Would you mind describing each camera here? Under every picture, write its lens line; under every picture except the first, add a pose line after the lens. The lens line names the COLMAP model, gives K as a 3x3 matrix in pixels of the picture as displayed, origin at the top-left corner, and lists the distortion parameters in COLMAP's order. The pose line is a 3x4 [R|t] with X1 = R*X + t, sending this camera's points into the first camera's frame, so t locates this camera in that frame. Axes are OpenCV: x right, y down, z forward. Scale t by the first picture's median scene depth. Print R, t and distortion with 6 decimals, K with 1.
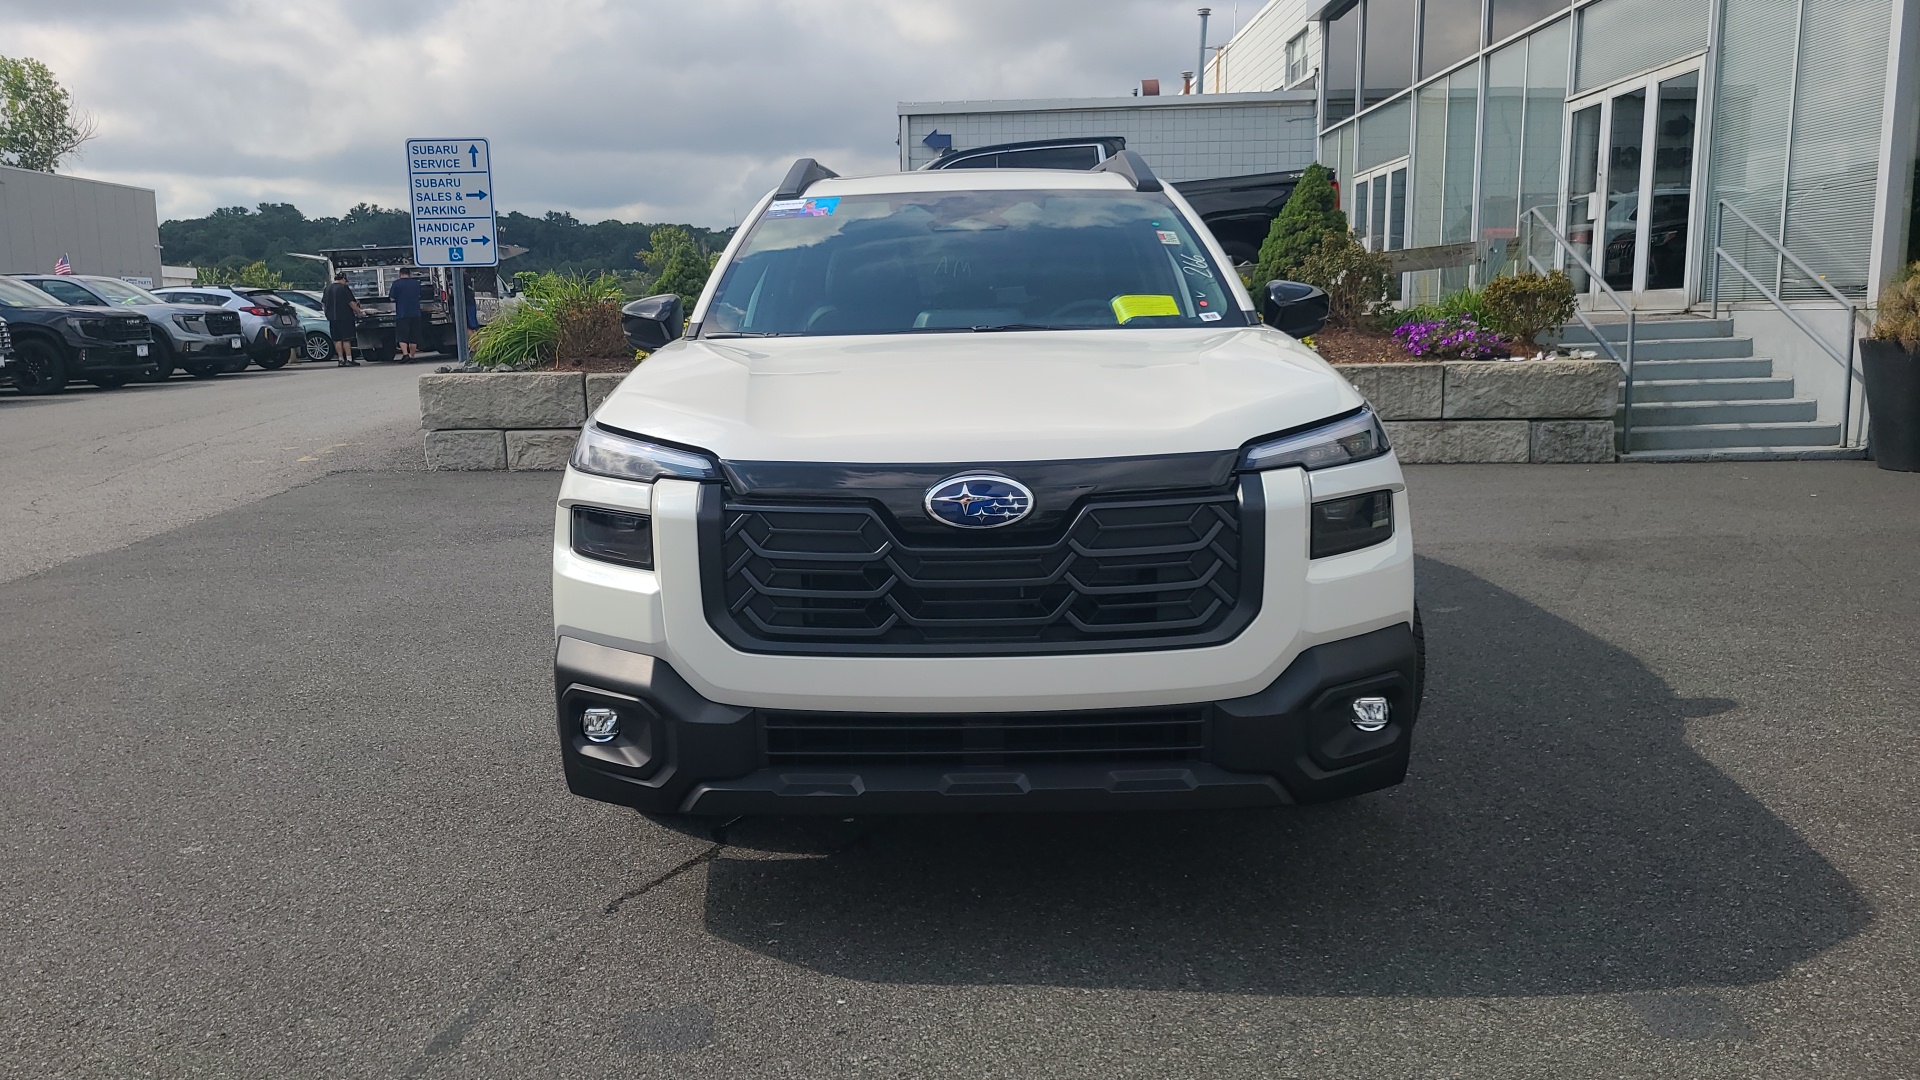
lens RADIAL K [[1473.4, 0, 957.4], [0, 1473.4, 540.7], [0, 0, 1]] dist [0.047623, -0.001314]
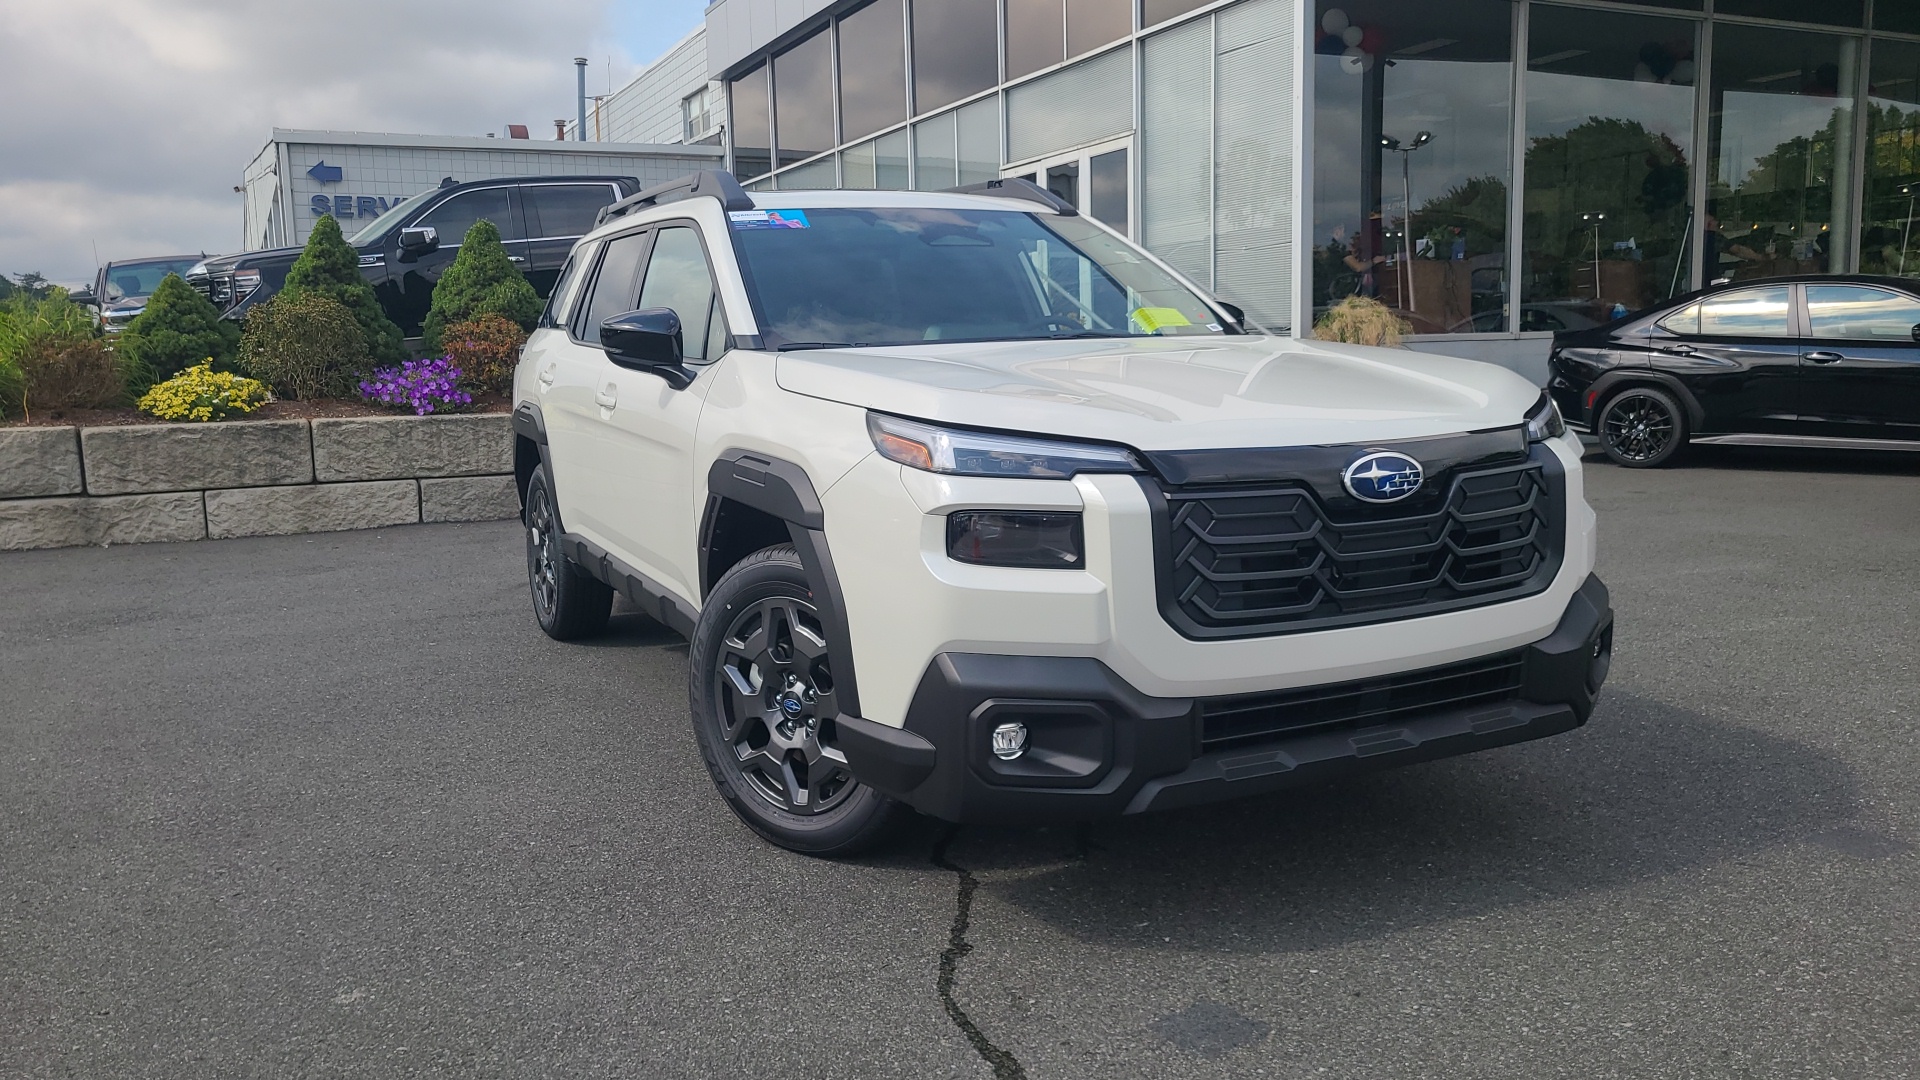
lens RADIAL K [[1463.1, 0, 960.0], [0, 1463.1, 540.0], [0, 0, 1]] dist [0.065630, -0.055832]
pose [[0.880434, -0.067038, 0.469405, -0.532636], [0.084779, 0.996259, -0.016734, 0.007735], [-0.466528, 0.054529, 0.882824, 0.140081]]
